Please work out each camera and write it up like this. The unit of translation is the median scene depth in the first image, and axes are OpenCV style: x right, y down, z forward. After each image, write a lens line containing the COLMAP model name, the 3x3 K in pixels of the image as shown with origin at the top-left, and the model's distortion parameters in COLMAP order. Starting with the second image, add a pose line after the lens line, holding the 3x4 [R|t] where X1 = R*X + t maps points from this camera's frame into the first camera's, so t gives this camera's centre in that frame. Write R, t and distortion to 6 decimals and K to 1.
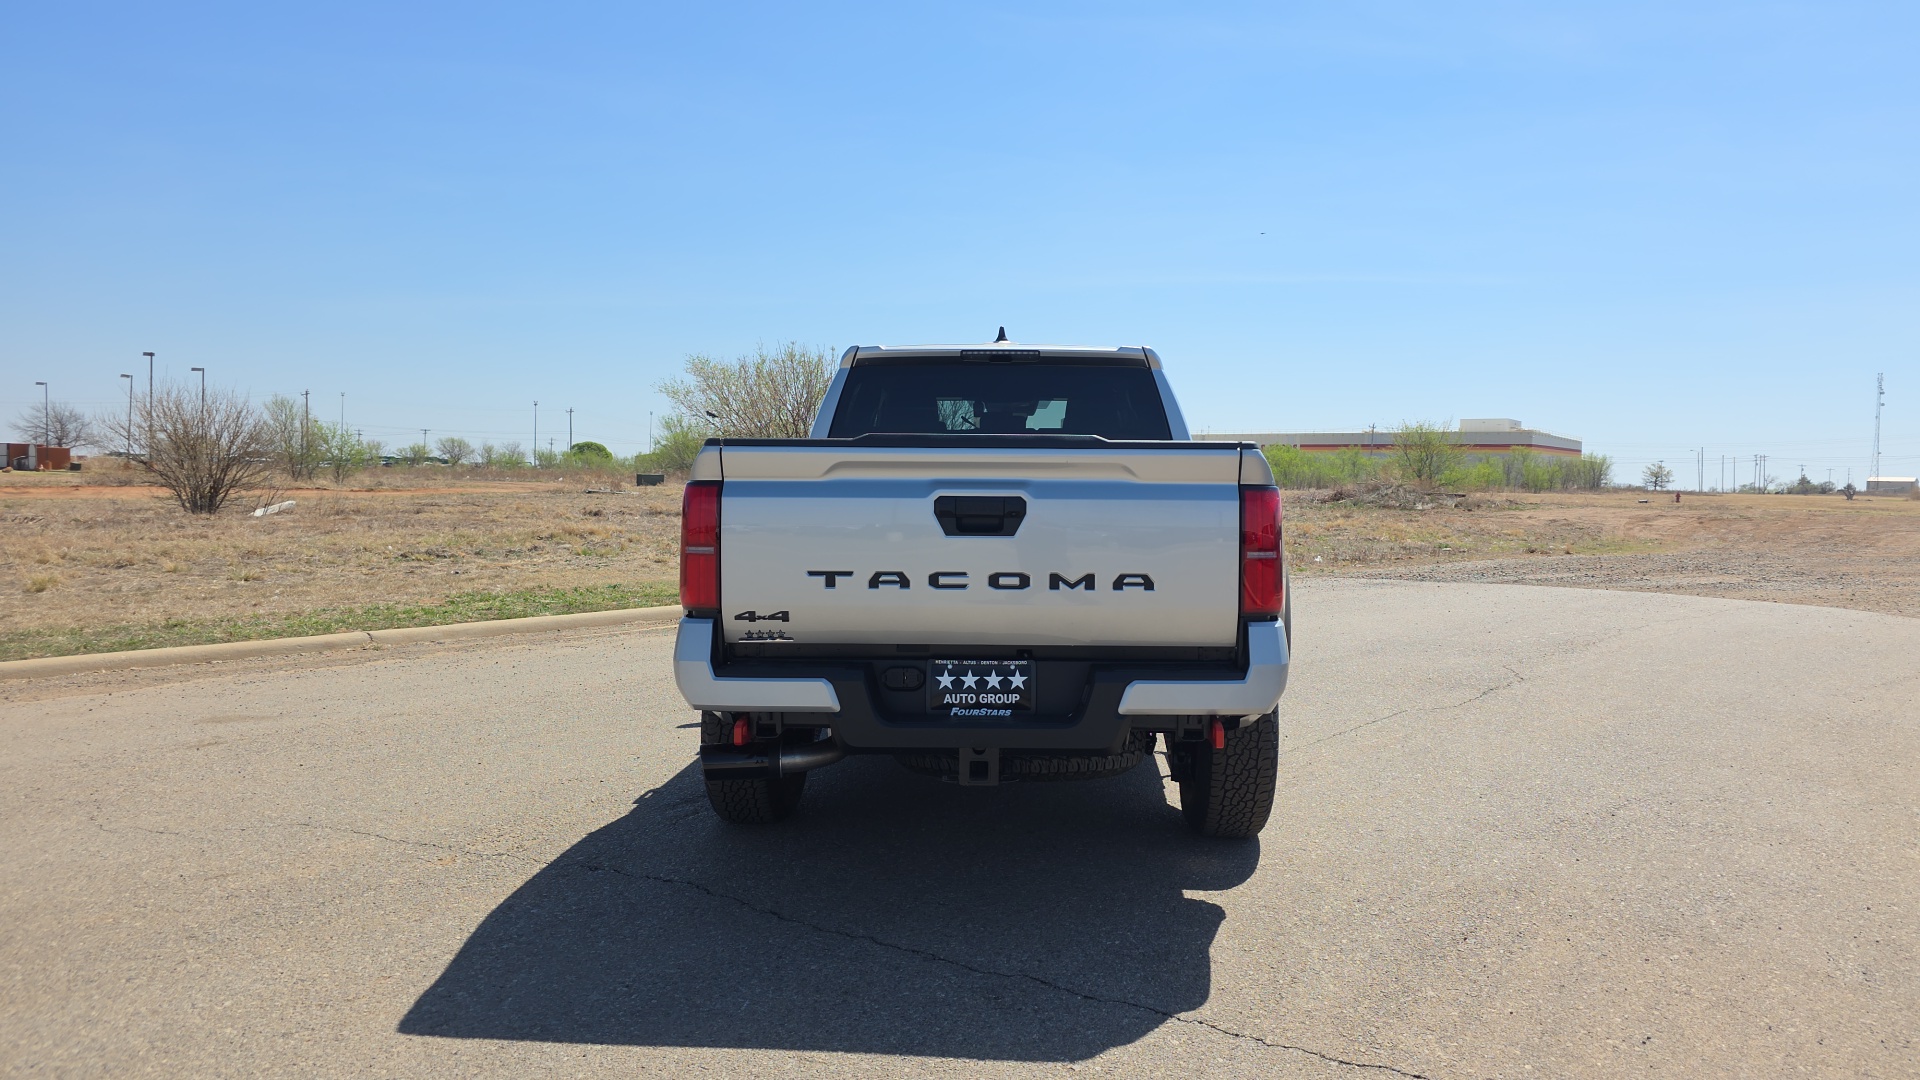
lens RADIAL K [[1319.3, 0, 968.8], [0, 1319.3, 506.1], [0, 0, 1]] dist [0.057033, -0.073442]
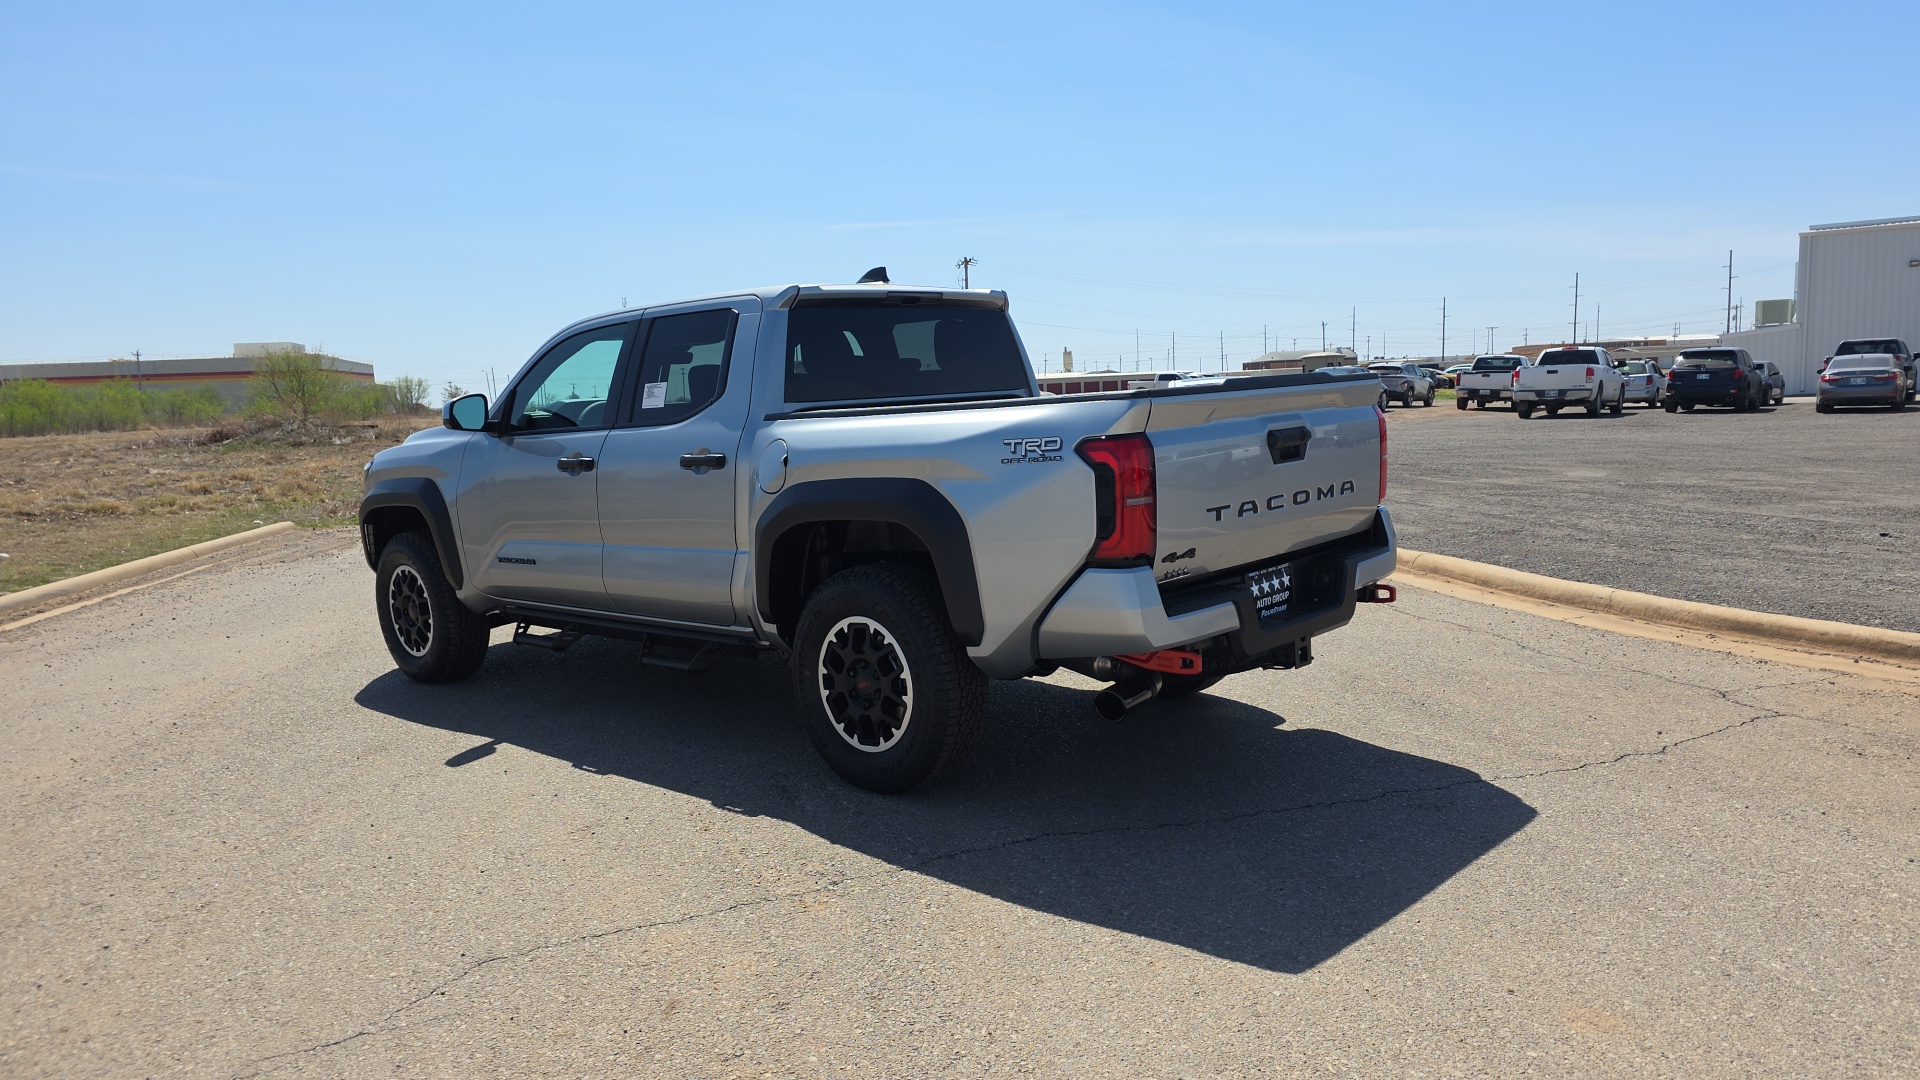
lens RADIAL K [[1353.7, 0, 1031.6], [0, 1353.7, 570.4], [0, 0, 1]] dist [0.081962, -0.081580]
pose [[0.627435, -0.148322, 0.764412, -1.060885], [0.070165, 0.988467, 0.134204, -0.059920], [-0.775501, -0.030569, 0.630605, 0.397220]]
